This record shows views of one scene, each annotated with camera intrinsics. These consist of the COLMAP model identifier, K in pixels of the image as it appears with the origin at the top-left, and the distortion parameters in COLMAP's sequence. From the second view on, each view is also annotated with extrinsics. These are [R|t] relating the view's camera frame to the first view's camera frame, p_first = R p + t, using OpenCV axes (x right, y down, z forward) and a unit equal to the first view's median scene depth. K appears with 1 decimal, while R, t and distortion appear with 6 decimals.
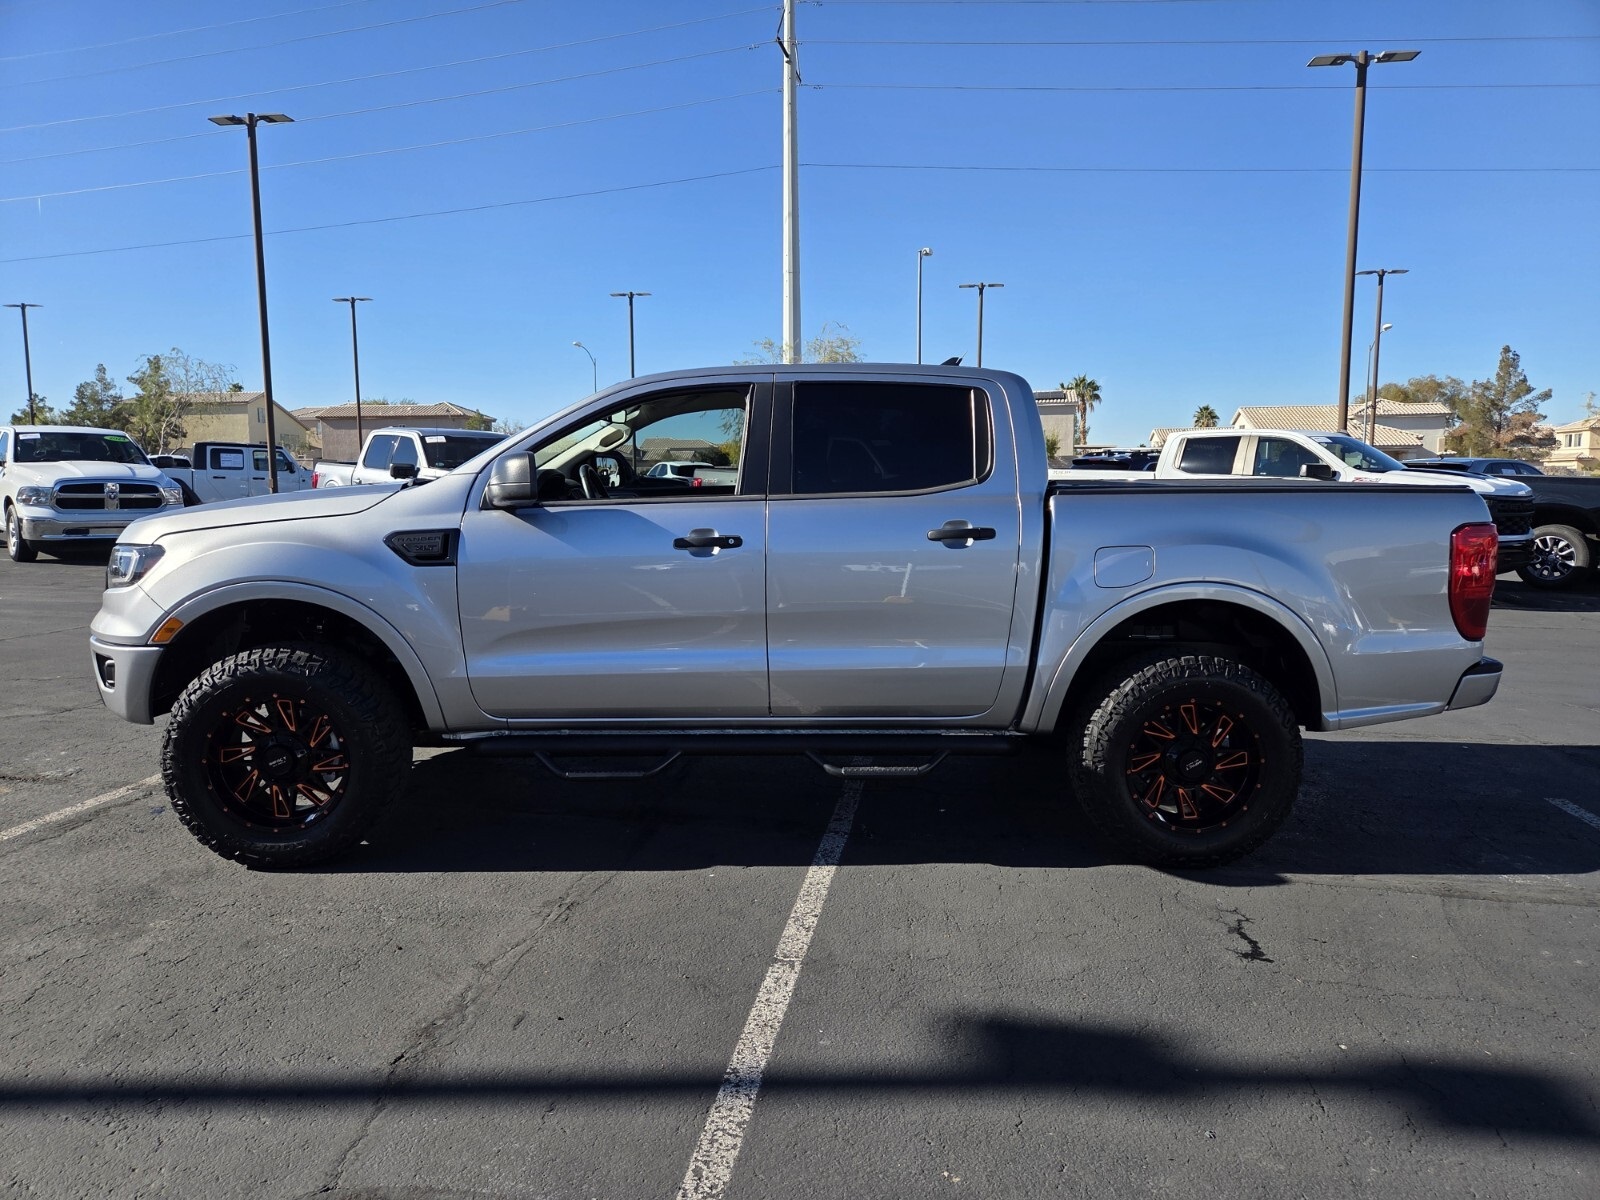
lens RADIAL K [[1119.8, 0, 783.2], [0, 1119.8, 612.0], [0, 0, 1]] dist [0.078508, -0.069861]
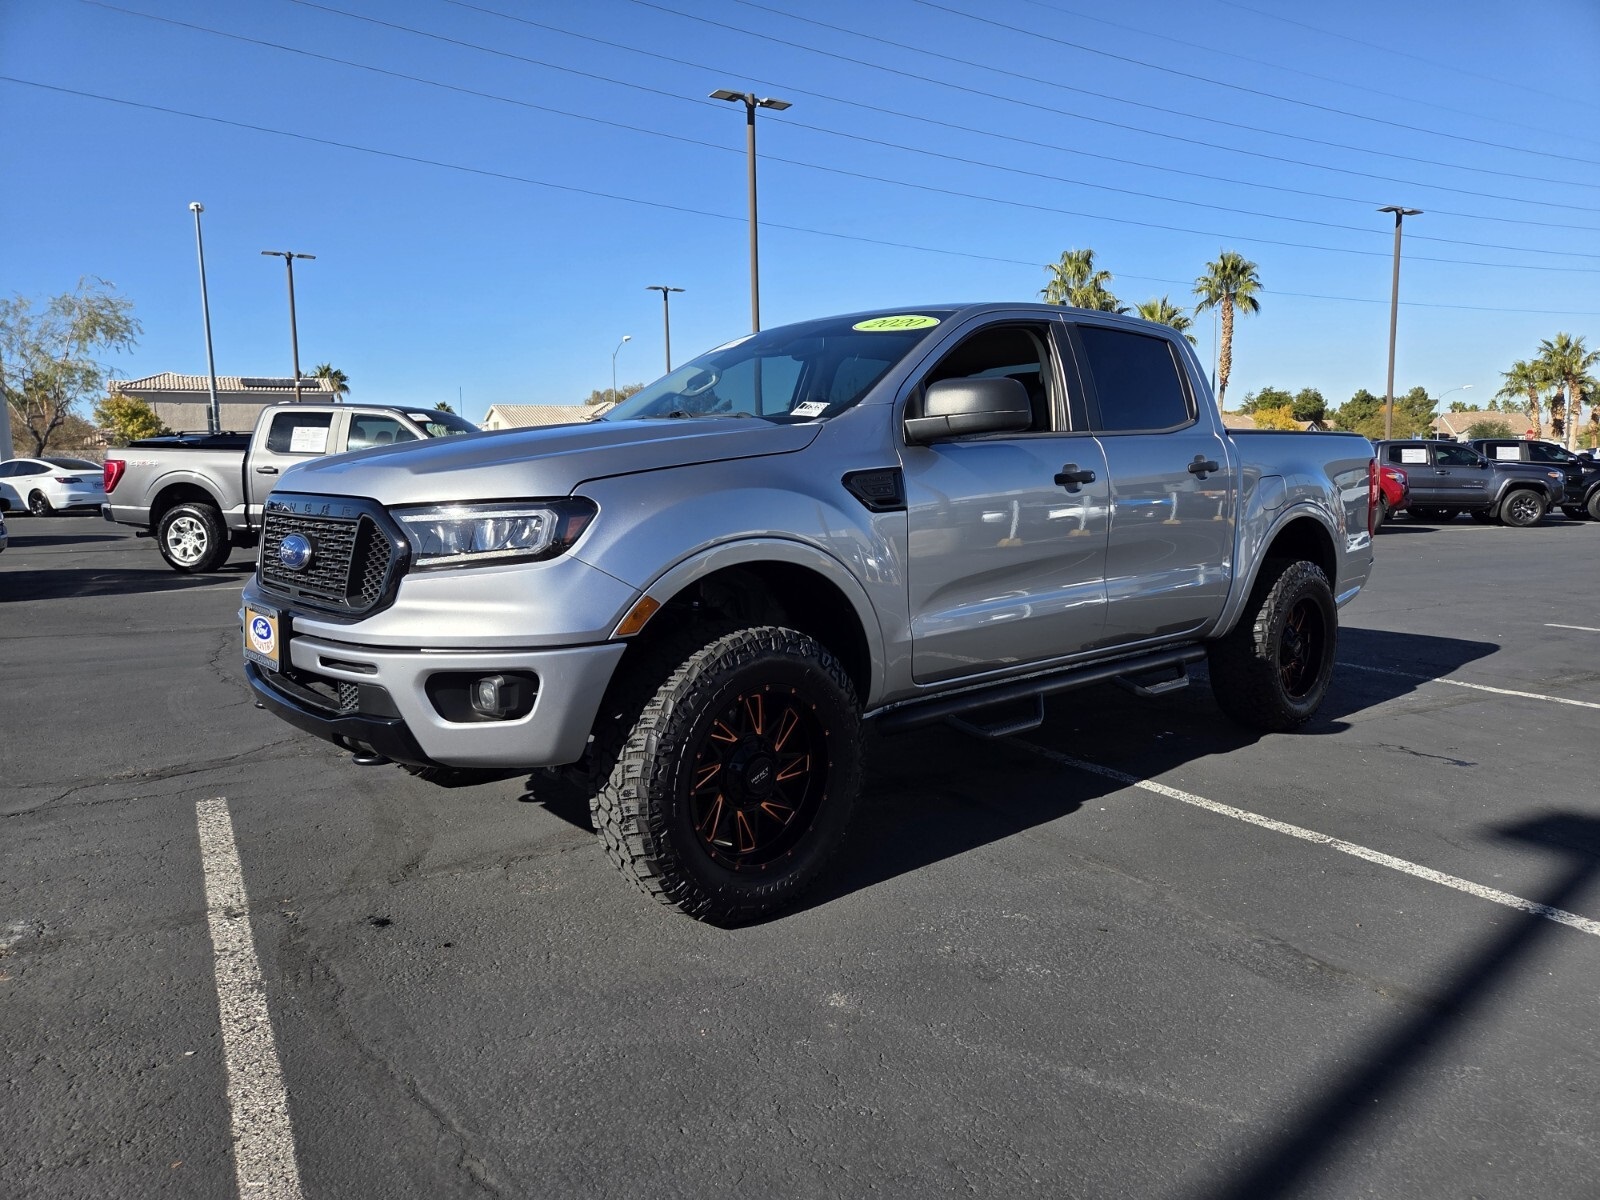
lens RADIAL K [[1119.8, 0, 783.2], [0, 1119.8, 612.0], [0, 0, 1]] dist [0.078508, -0.069861]
pose [[0.747885, -0.092484, 0.657354, -0.923243], [0.092951, 0.995082, 0.034248, -0.002541], [-0.657288, 0.035488, 0.752803, 0.418118]]
